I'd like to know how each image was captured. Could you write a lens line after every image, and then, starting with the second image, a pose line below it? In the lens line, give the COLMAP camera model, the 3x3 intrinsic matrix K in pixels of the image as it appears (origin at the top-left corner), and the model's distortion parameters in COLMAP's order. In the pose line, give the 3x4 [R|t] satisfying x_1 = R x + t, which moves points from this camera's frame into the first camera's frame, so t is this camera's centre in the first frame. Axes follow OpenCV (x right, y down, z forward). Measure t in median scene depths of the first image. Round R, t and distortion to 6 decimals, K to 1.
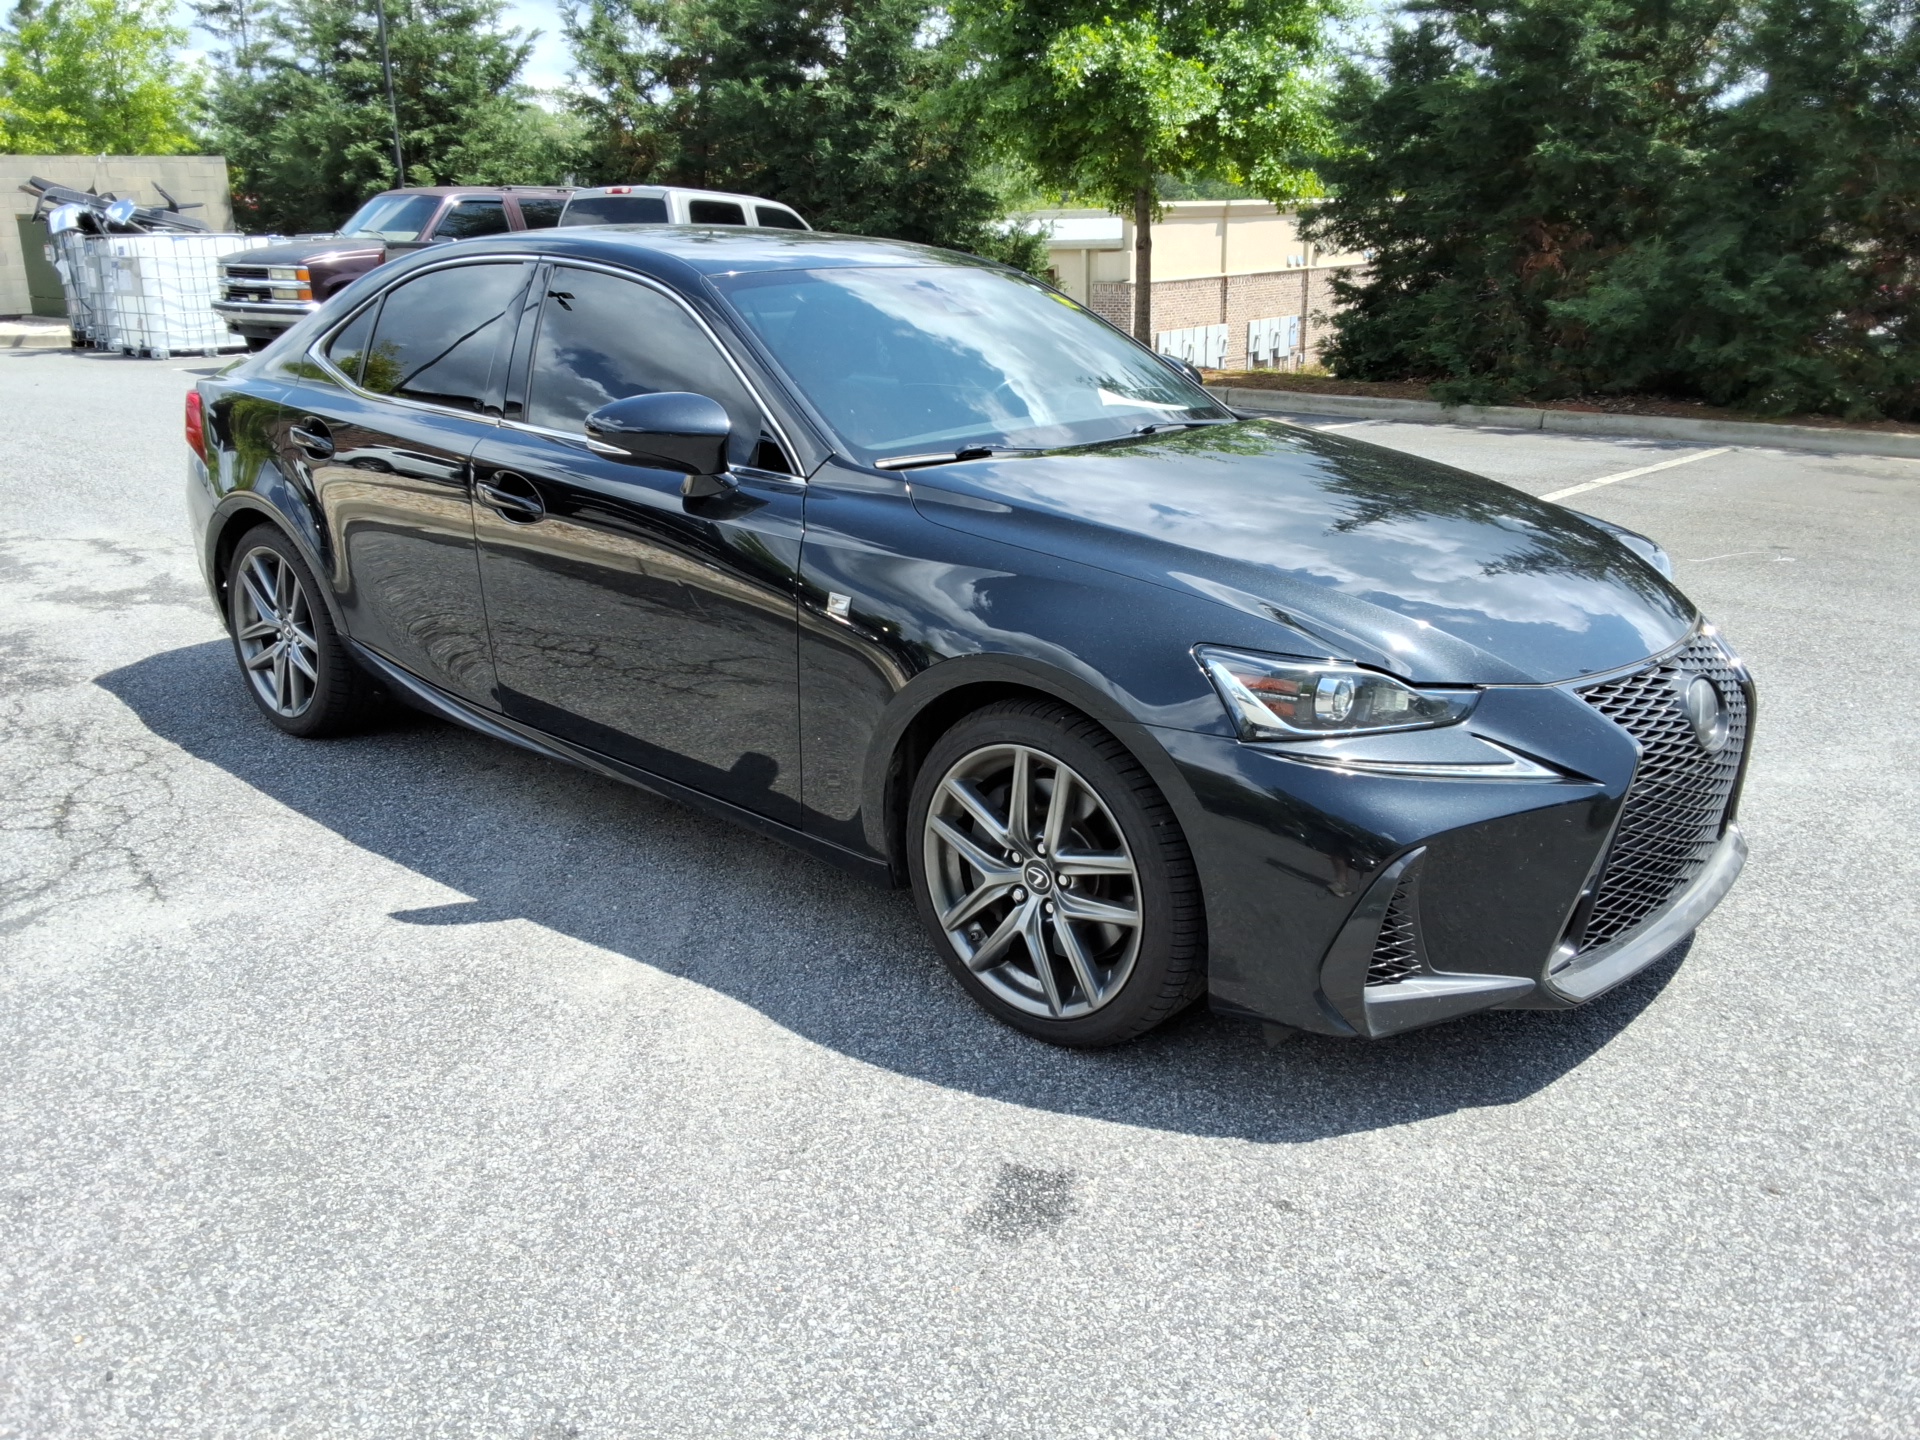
lens RADIAL K [[1523.3, 0, 978.9], [0, 1523.3, 712.9], [0, 0, 1]] dist [0.066454, -0.107807]
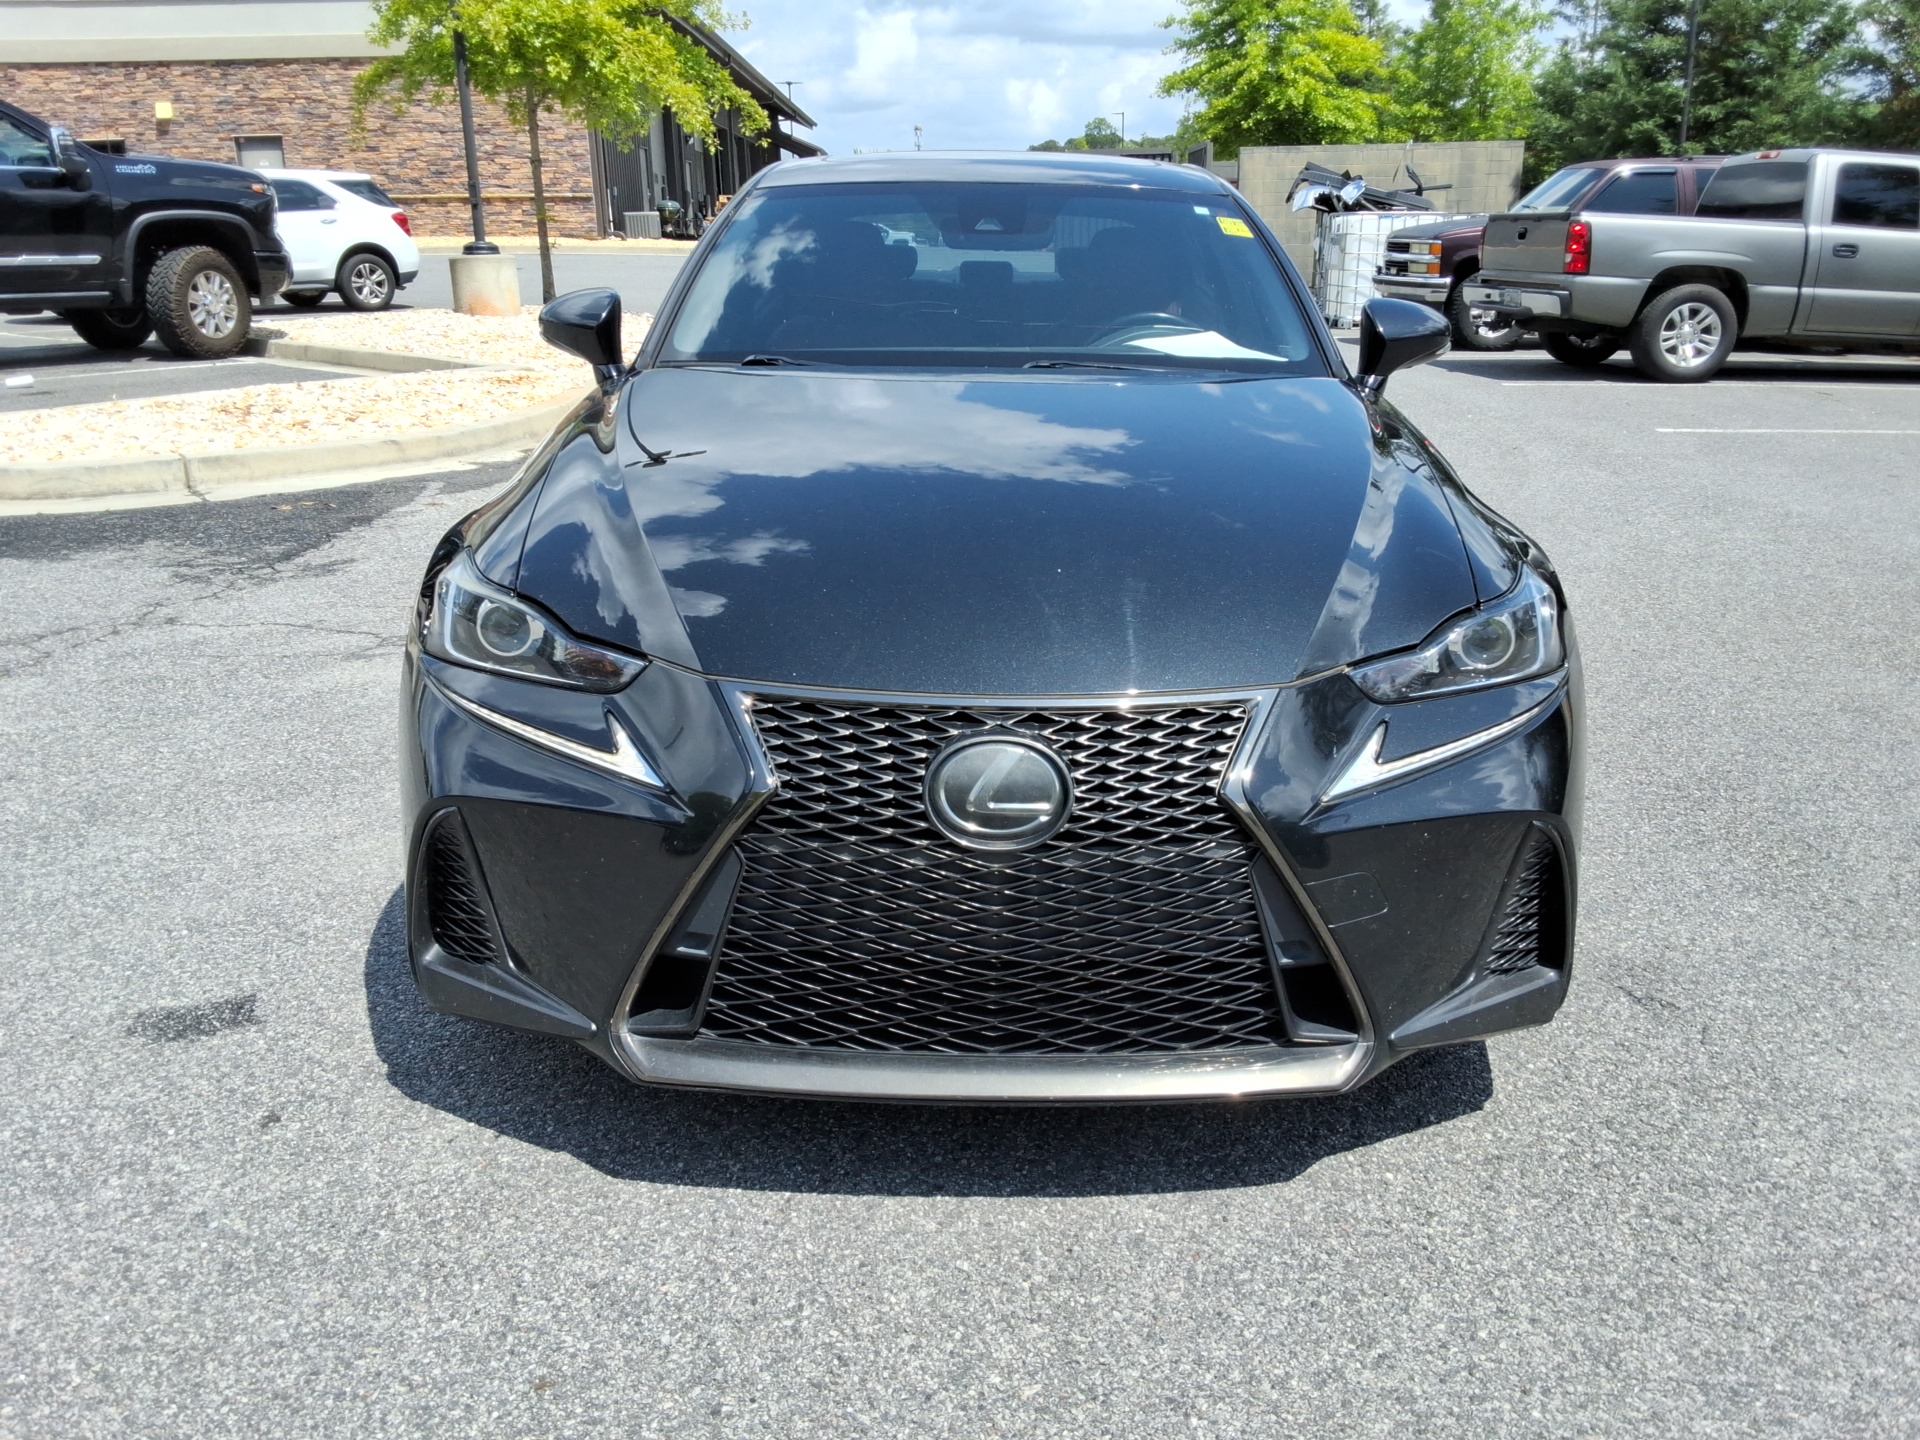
lens RADIAL K [[1523.3, 0, 962.1], [0, 1523.3, 720.4], [0, 0, 1]] dist [0.066454, -0.107807]
pose [[0.665480, 0.229472, -0.710267, 0.088921], [-0.222355, 0.969314, 0.104831, -0.009296], [0.712527, 0.088168, 0.696083, 0.049555]]
